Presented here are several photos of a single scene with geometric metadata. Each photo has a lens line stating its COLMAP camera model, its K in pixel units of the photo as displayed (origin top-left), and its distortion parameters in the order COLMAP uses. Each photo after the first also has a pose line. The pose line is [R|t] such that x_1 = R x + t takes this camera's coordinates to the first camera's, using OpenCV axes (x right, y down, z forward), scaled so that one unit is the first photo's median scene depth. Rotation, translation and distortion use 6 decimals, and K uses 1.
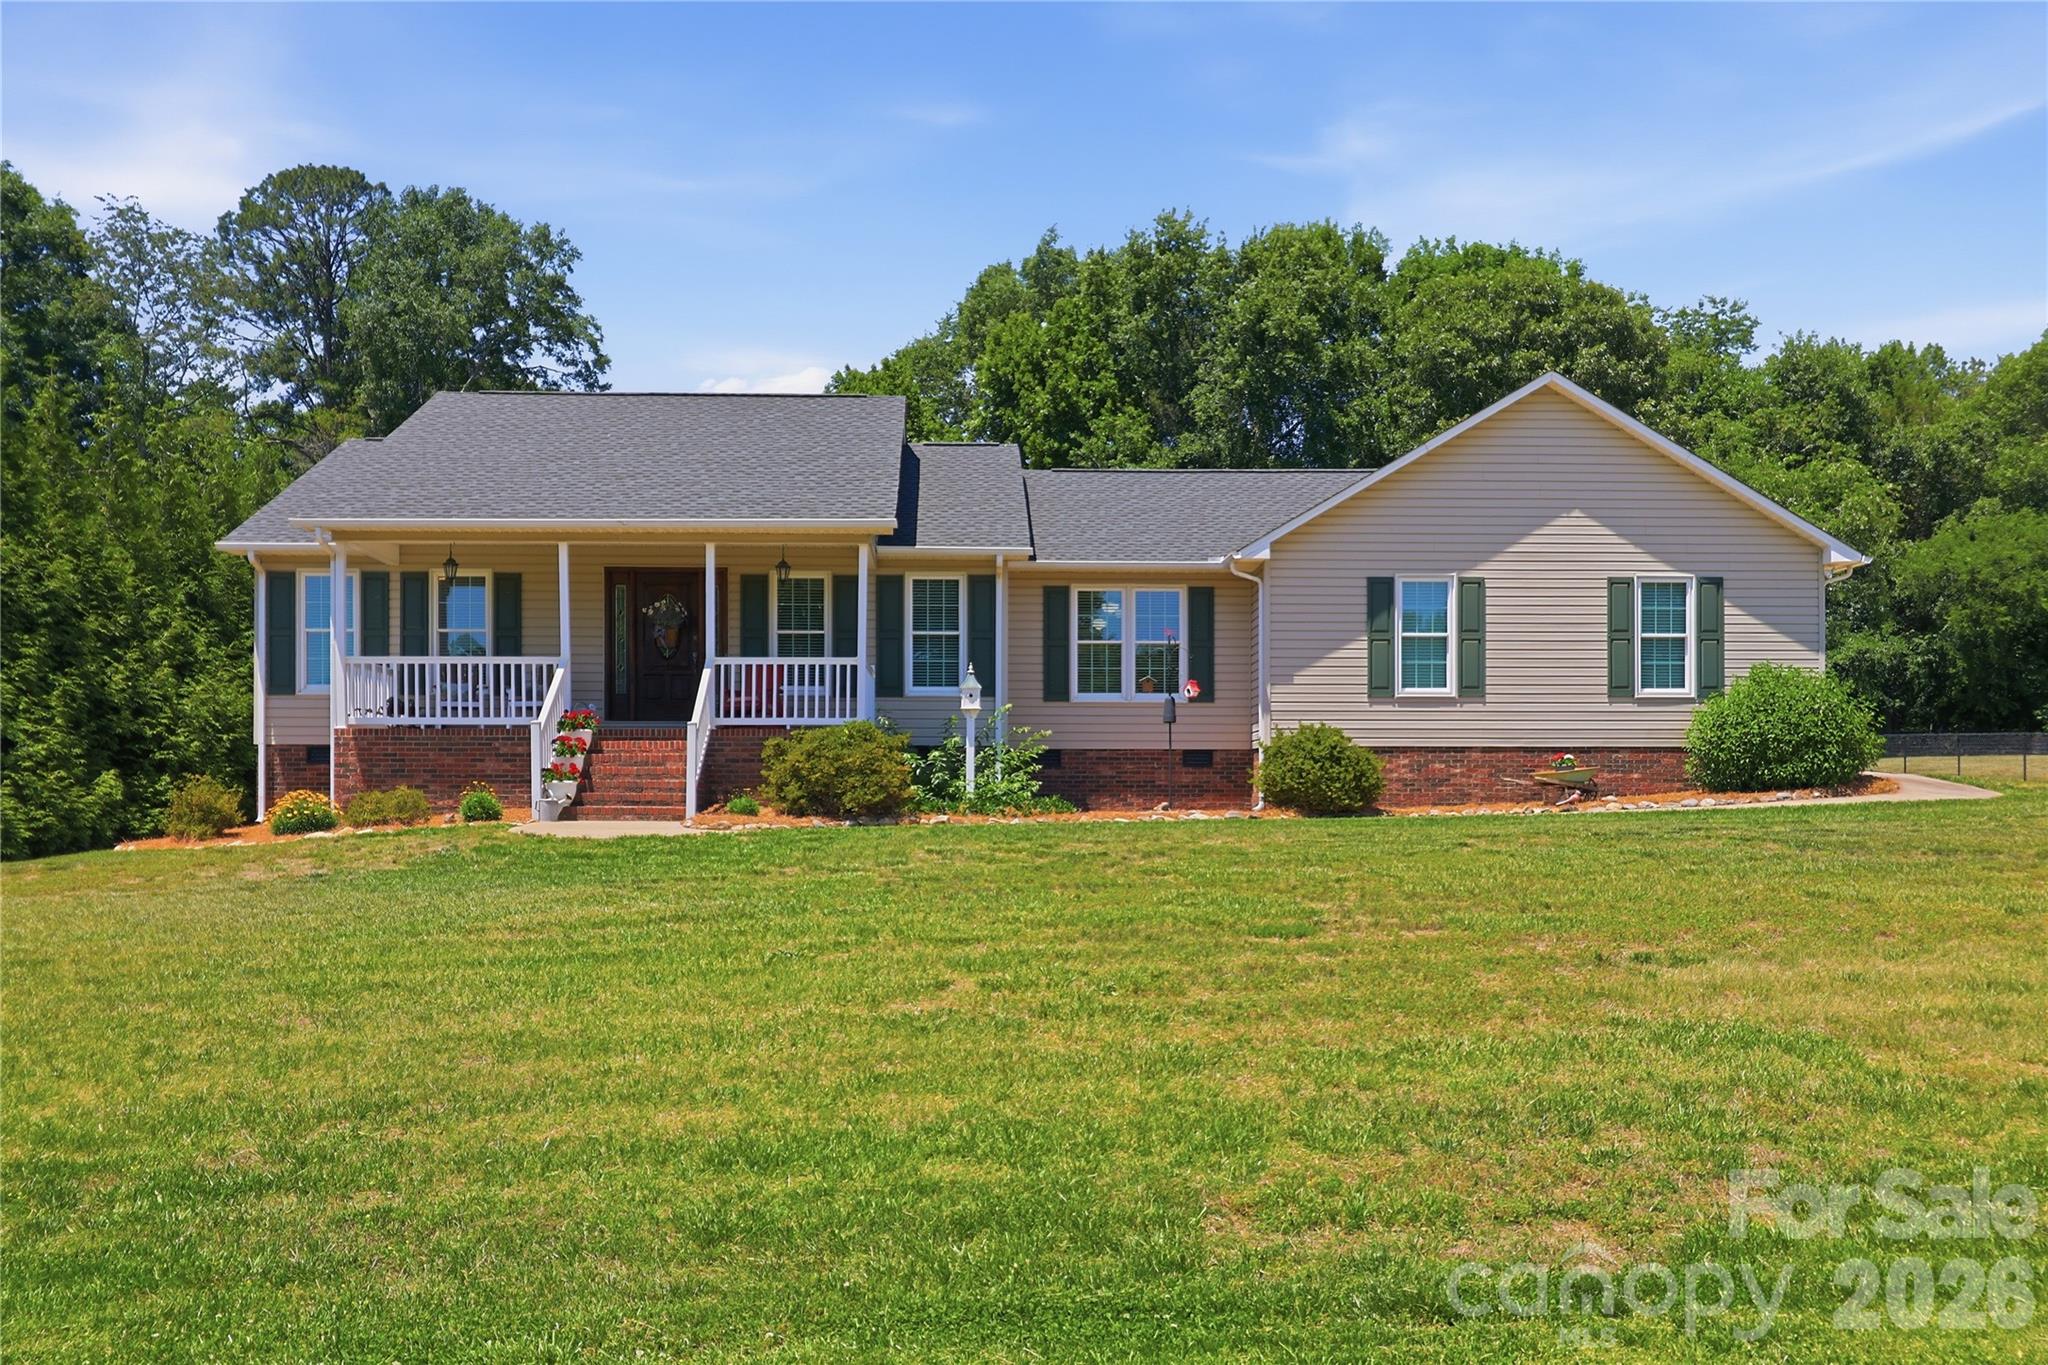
lens RADIAL K [[1729.2, 0, 1024.0], [0, 1729.2, 682.5], [0, 0, 1]] dist [0.035239, 0.001339]
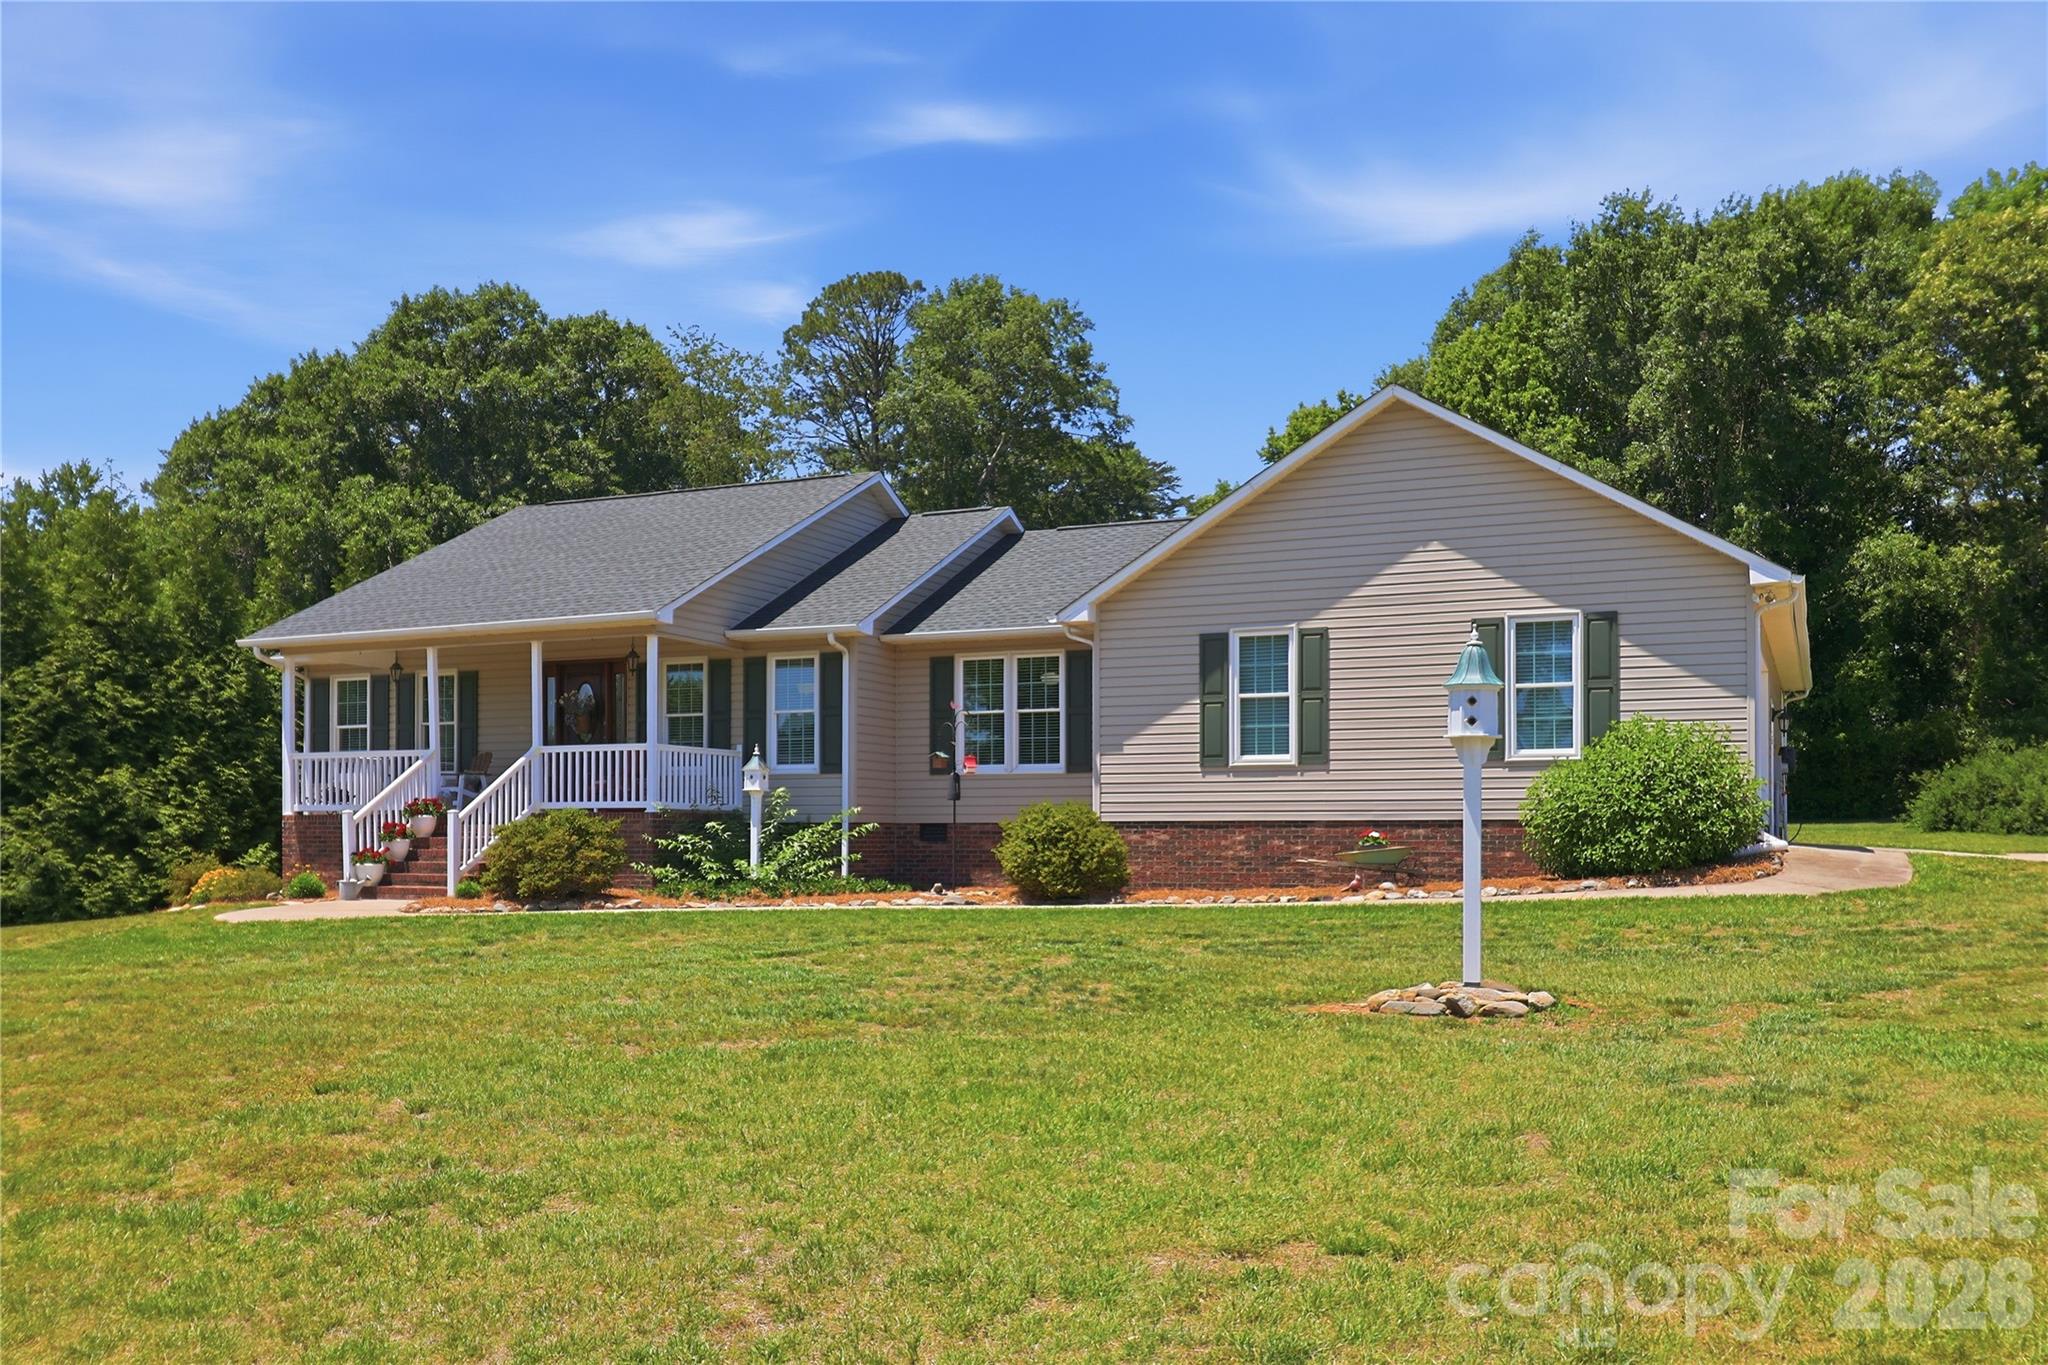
lens RADIAL K [[1711.2, 0, 1027.9], [0, 1711.2, 735.4], [0, 0, 1]] dist [0.031150, 0.002403]
pose [[0.896896, -0.026263, -0.441462, 0.511634], [0.032235, 0.999462, 0.006032, -0.016145], [0.441066, -0.019641, 0.897260, 0.156137]]
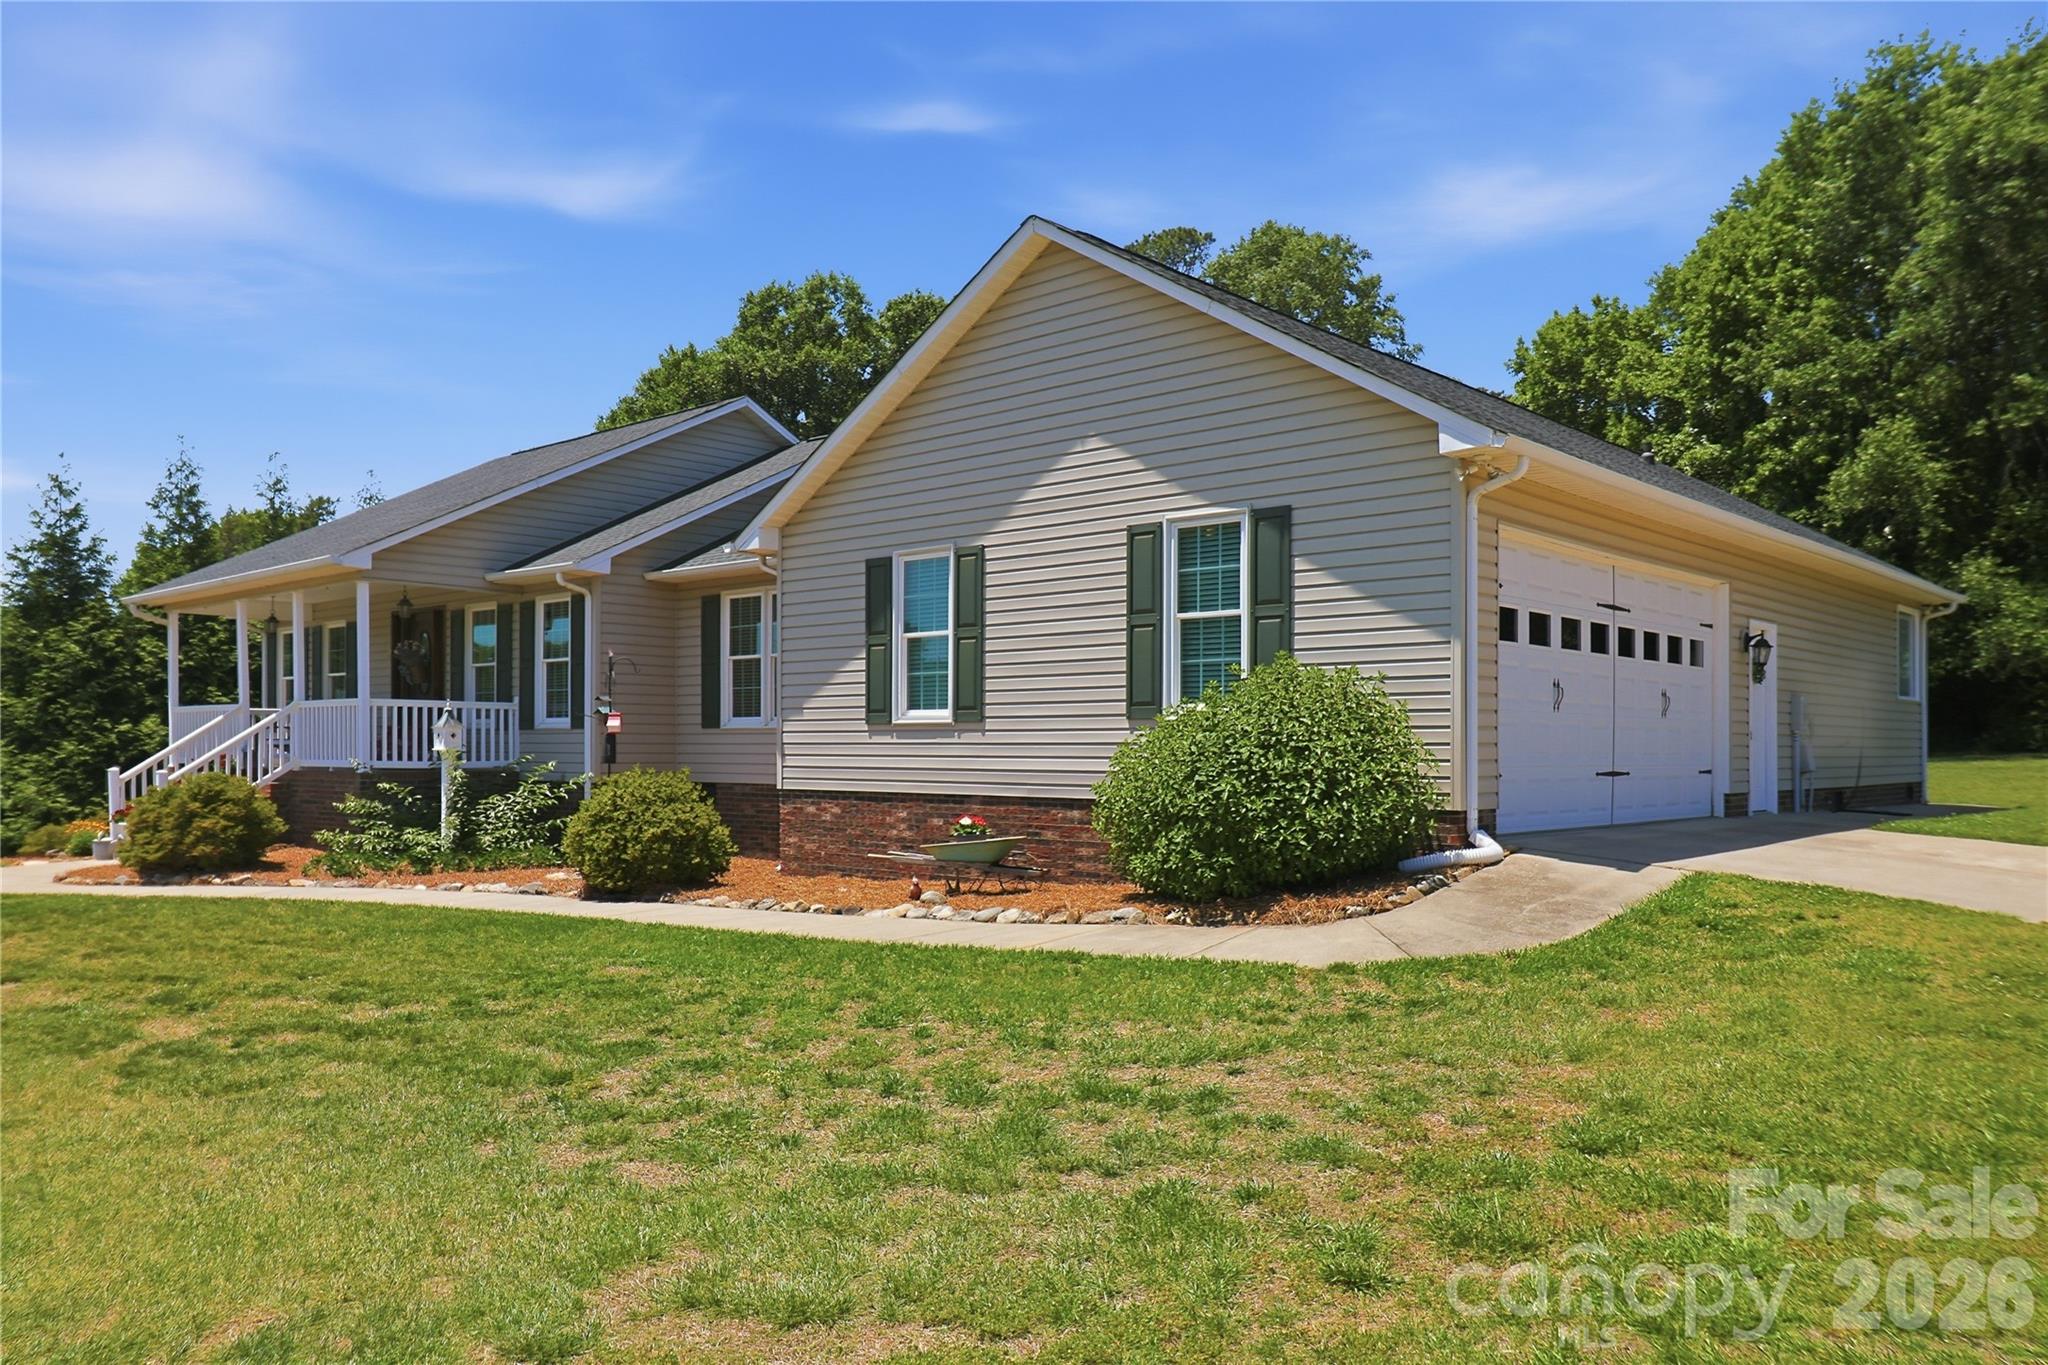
lens RADIAL K [[1488.5, 0, 1024.0], [0, 1488.5, 682.5], [0, 0, 1]] dist [0.008708, 0.003247]
pose [[0.719898, -0.028146, -0.693509, 0.679209], [0.047339, 0.998842, 0.008603, -0.011339], [0.692464, -0.039023, 0.720396, 0.592420]]
